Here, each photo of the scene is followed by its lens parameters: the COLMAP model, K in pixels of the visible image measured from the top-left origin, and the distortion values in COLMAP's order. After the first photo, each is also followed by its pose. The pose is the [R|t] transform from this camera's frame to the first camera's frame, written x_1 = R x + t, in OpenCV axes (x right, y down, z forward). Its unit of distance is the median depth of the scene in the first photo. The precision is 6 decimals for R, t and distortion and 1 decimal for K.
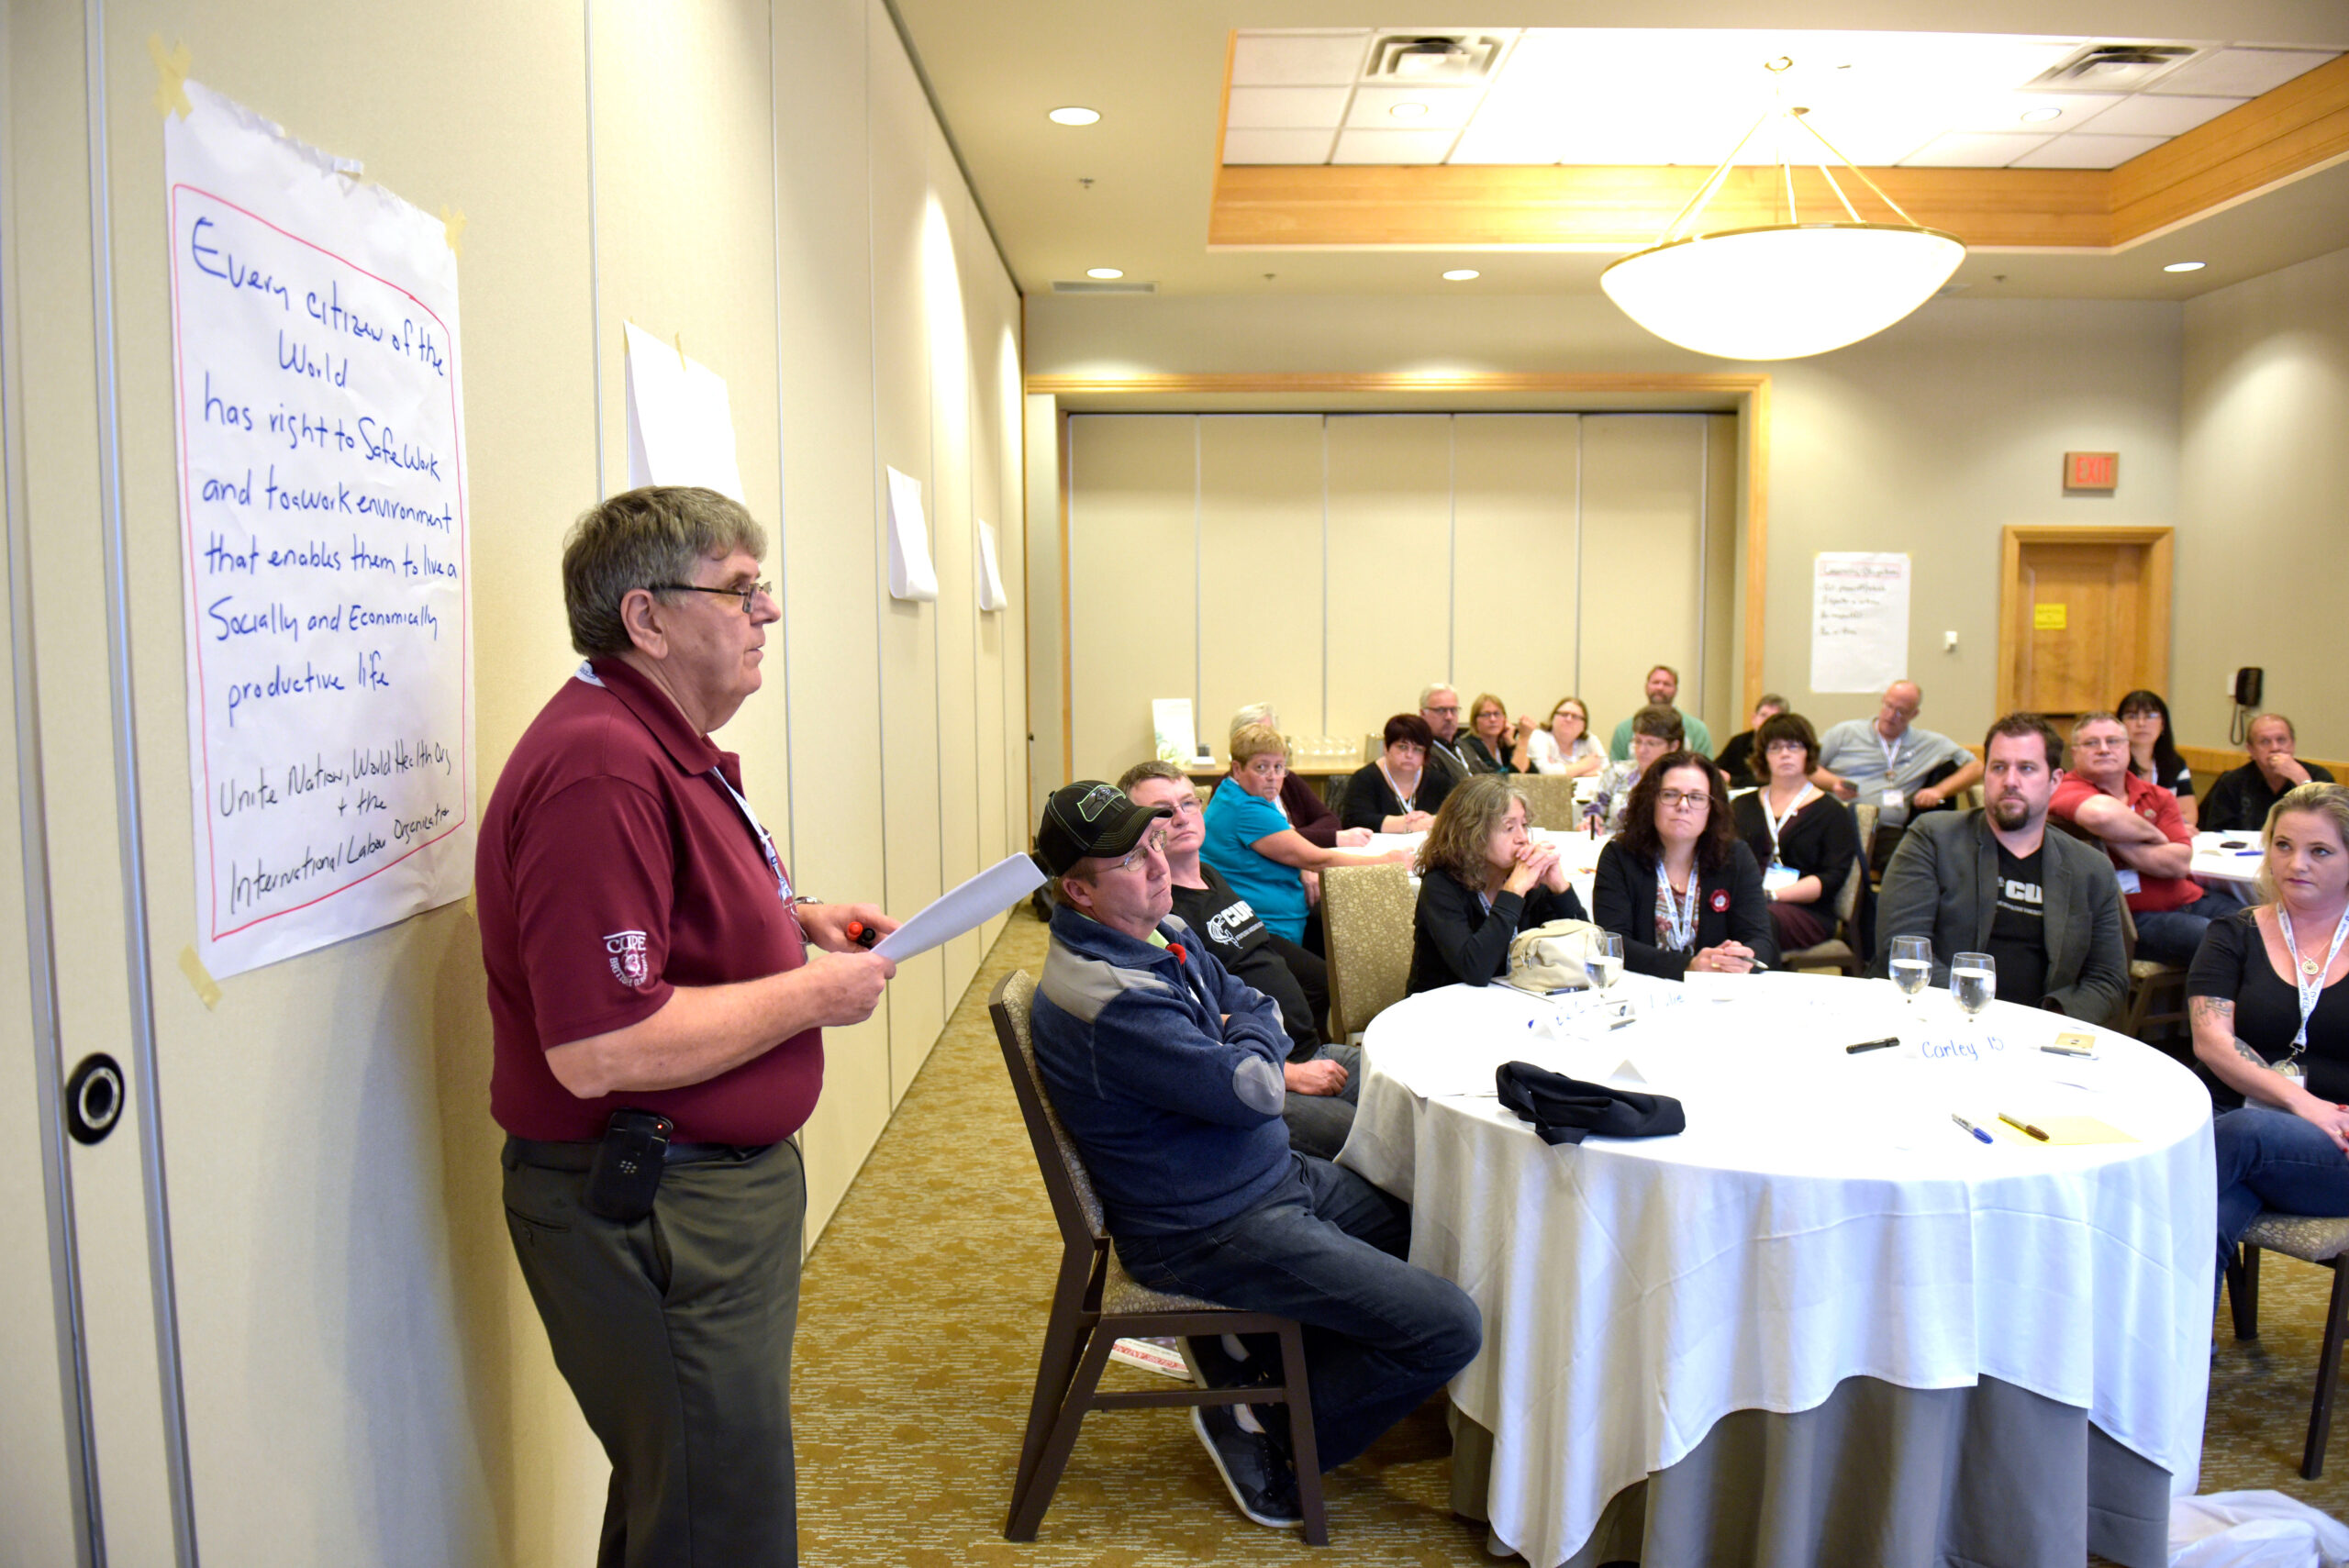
lens RADIAL K [[1652.7, 0, 1174.5], [0, 1652.7, 784.0], [0, 0, 1]] dist [-0.092203, 0.001761]
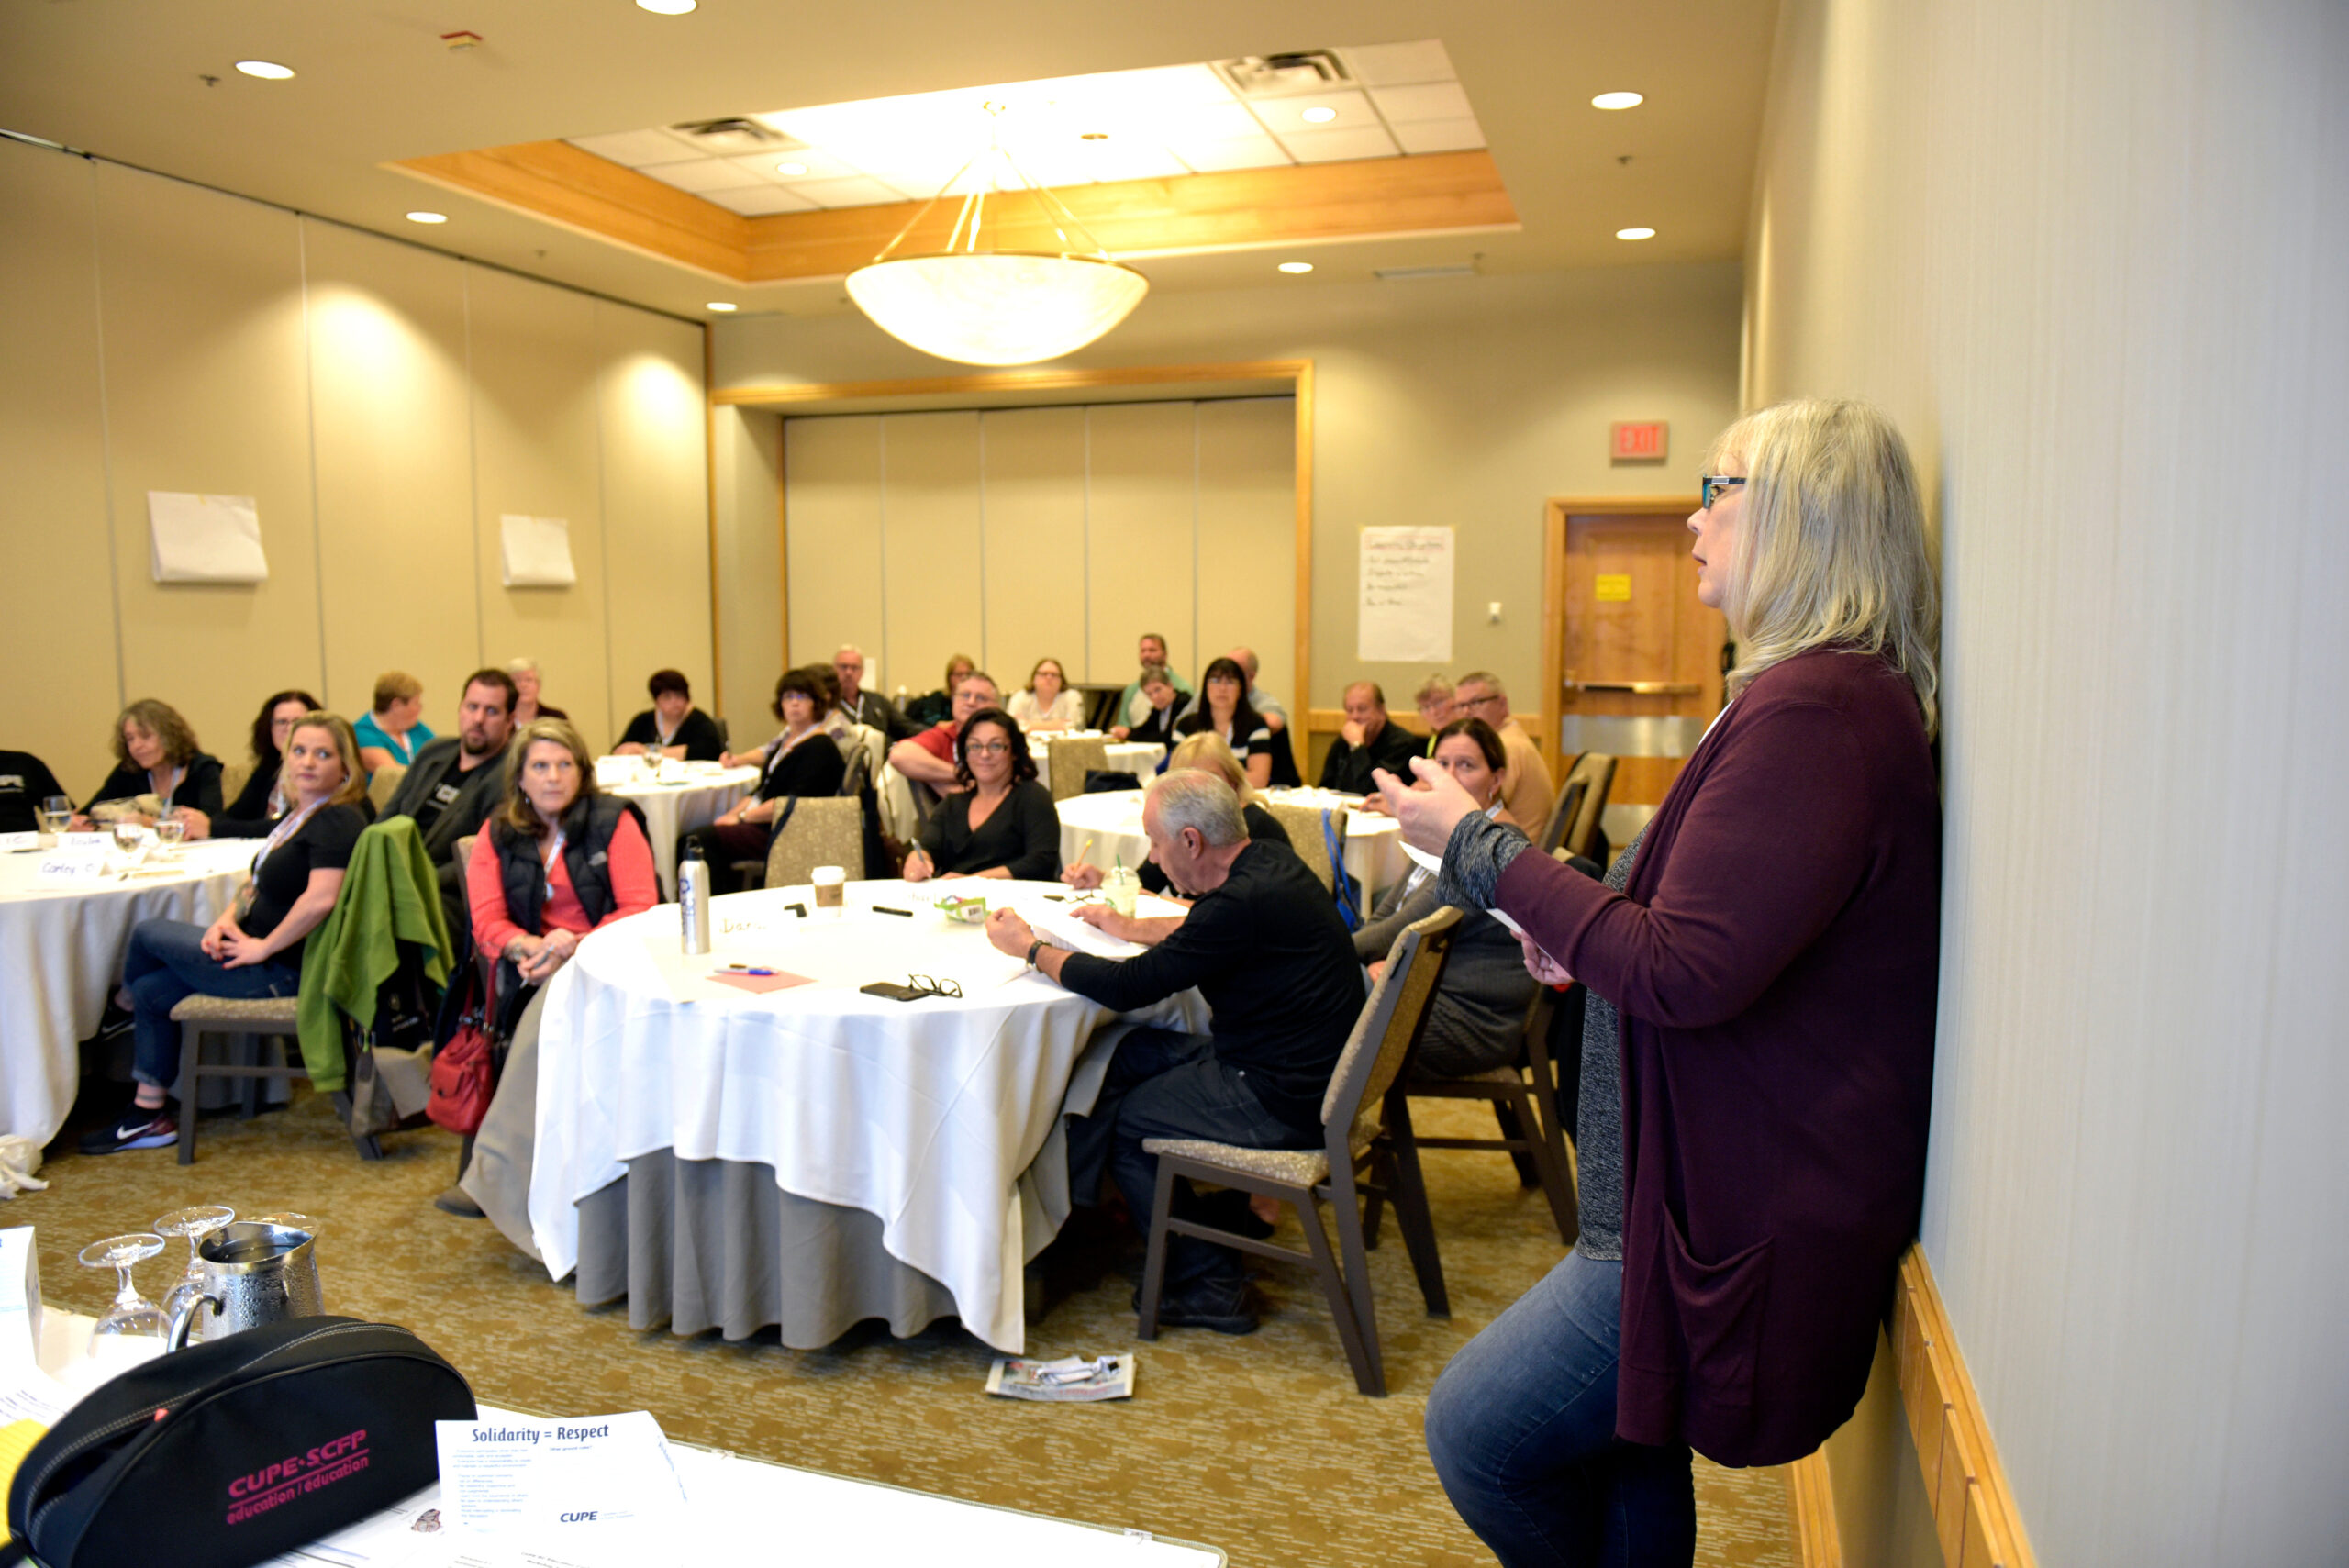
lens RADIAL K [[1652.7, 0, 1174.5], [0, 1652.7, 784.0], [0, 0, 1]] dist [-0.092203, 0.001761]
pose [[0.955194, 0.038822, -0.293424, 0.597522], [-0.033024, 0.999150, 0.024691, 0.001389], [0.294133, -0.013895, 0.955663, -0.056430]]
